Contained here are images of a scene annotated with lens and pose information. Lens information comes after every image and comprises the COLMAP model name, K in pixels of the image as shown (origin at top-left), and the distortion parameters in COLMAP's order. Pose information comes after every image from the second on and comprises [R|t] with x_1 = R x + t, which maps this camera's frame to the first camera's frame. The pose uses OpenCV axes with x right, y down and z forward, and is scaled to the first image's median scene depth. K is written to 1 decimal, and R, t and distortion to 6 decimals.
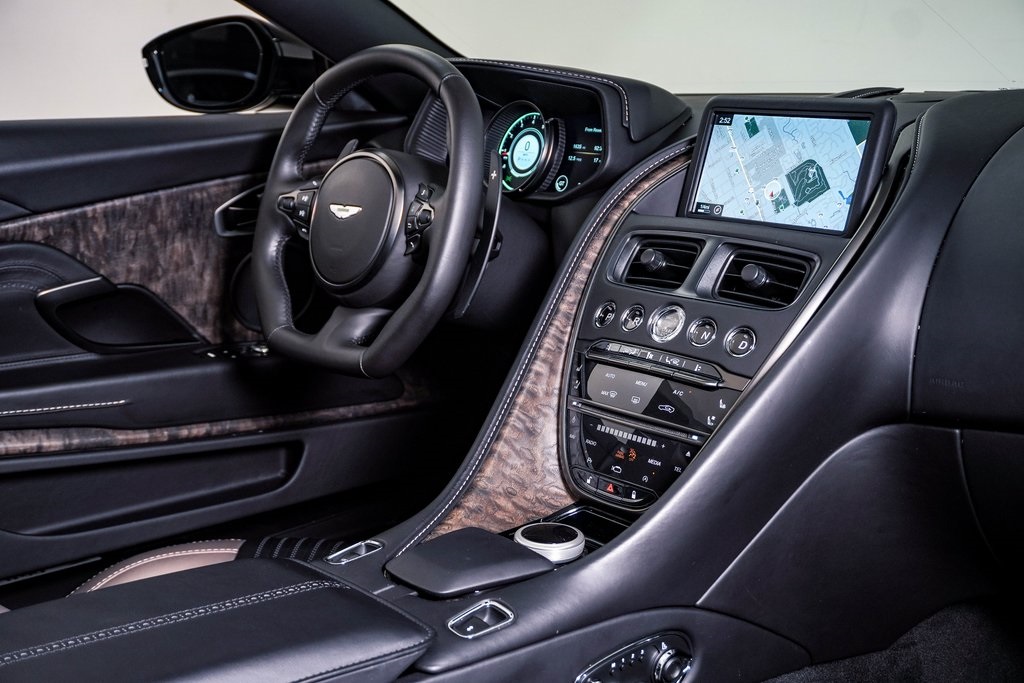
lens RADIAL K [[1264.1, 0, 507.7], [0, 1264.1, 341.4], [0, 0, 1]] dist [0.000810, 0.000000]
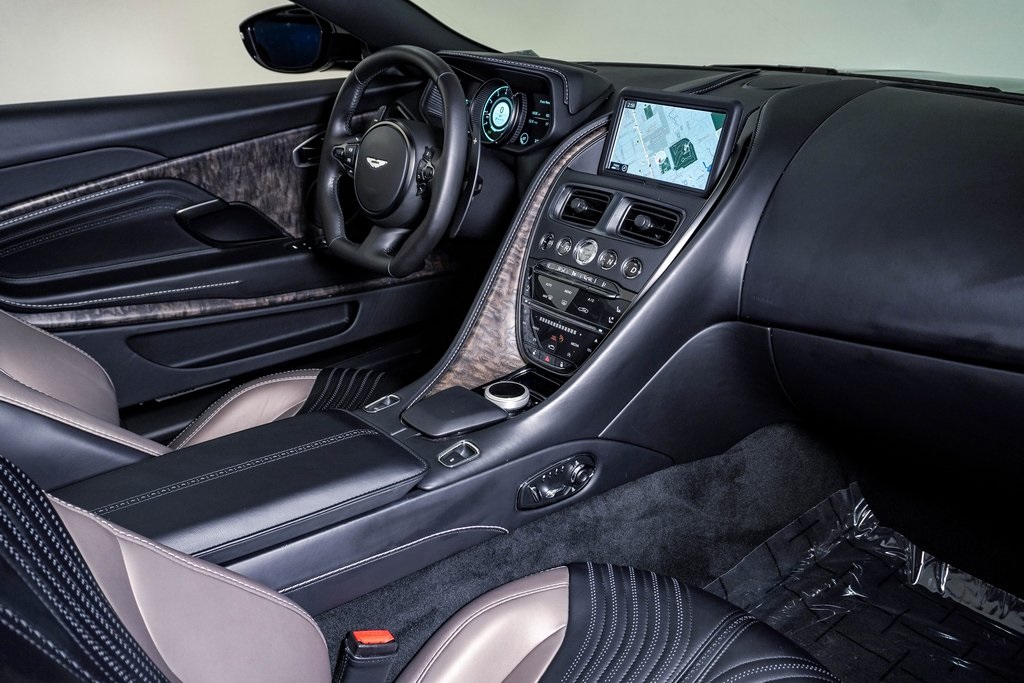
lens RADIAL K [[859.5, 0, 508.1], [0, 859.5, 337.9], [0, 0, 1]] dist [-0.008572, -0.009843]
pose [[0.999968, -0.000118, -0.007965, 0.038066], [0.001562, 0.983381, 0.181545, -0.093937], [0.007811, -0.181552, 0.983350, -0.033814]]
